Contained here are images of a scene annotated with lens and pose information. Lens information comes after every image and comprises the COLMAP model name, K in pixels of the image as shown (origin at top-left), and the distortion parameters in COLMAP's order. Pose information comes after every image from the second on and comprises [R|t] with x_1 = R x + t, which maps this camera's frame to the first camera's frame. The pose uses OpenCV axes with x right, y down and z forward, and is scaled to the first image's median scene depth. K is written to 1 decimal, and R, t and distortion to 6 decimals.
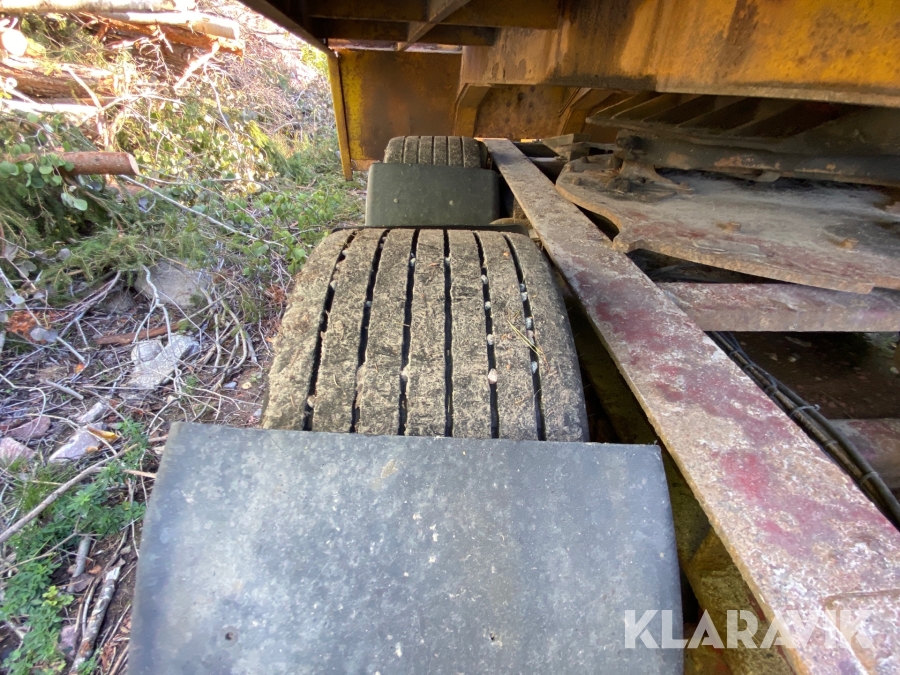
lens RADIAL K [[411.2, 0, 450.0], [0, 411.2, 337.5], [0, 0, 1]] dist [0.026628, -0.024305]
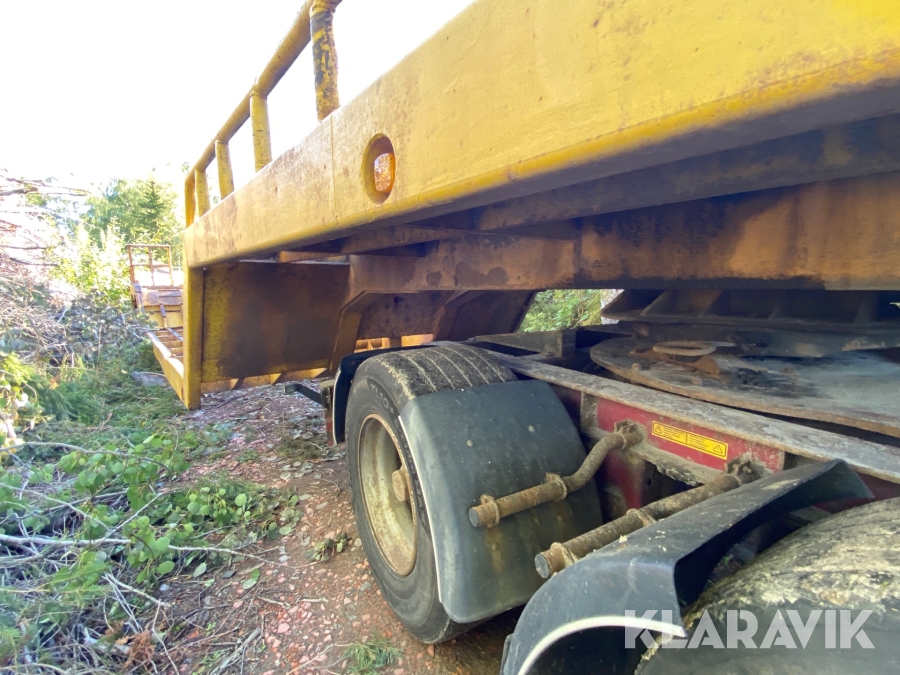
lens RADIAL K [[411.2, 0, 450.0], [0, 411.2, 337.5], [0, 0, 1]] dist [0.026628, -0.024305]
pose [[0.868388, -0.097646, 0.486176, -1.037518], [0.290595, 0.894643, -0.339364, -0.591282], [-0.401816, 0.435980, 0.805273, 0.877357]]
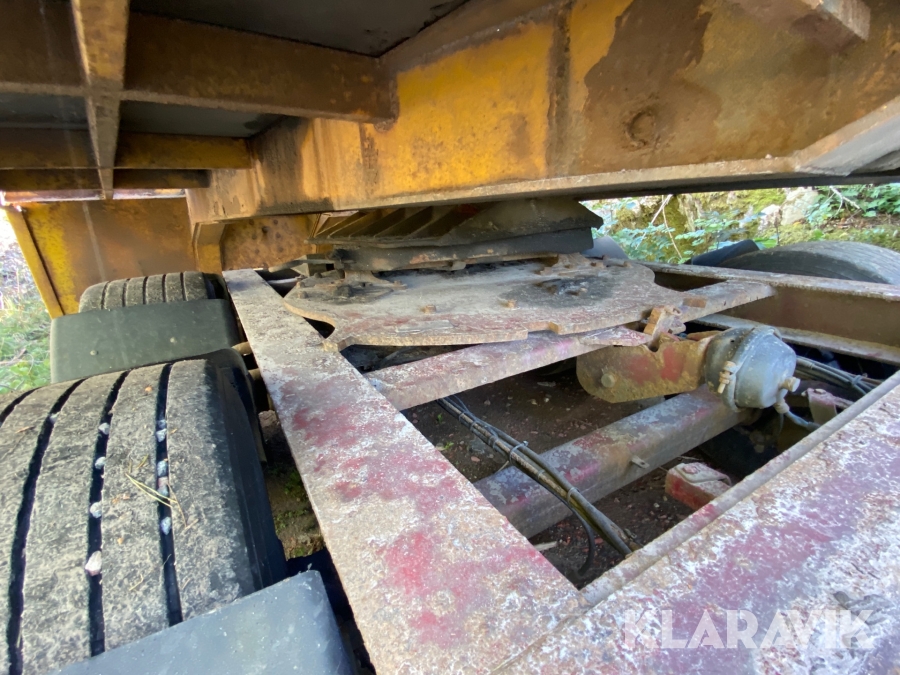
lens RADIAL K [[411.2, 0, 450.0], [0, 411.2, 337.5], [0, 0, 1]] dist [0.026628, -0.024305]
pose [[0.867897, -0.212893, 0.448811, 0.246512], [0.323413, 0.927951, -0.185234, 0.038764], [-0.377040, 0.305915, 0.874218, 0.020117]]
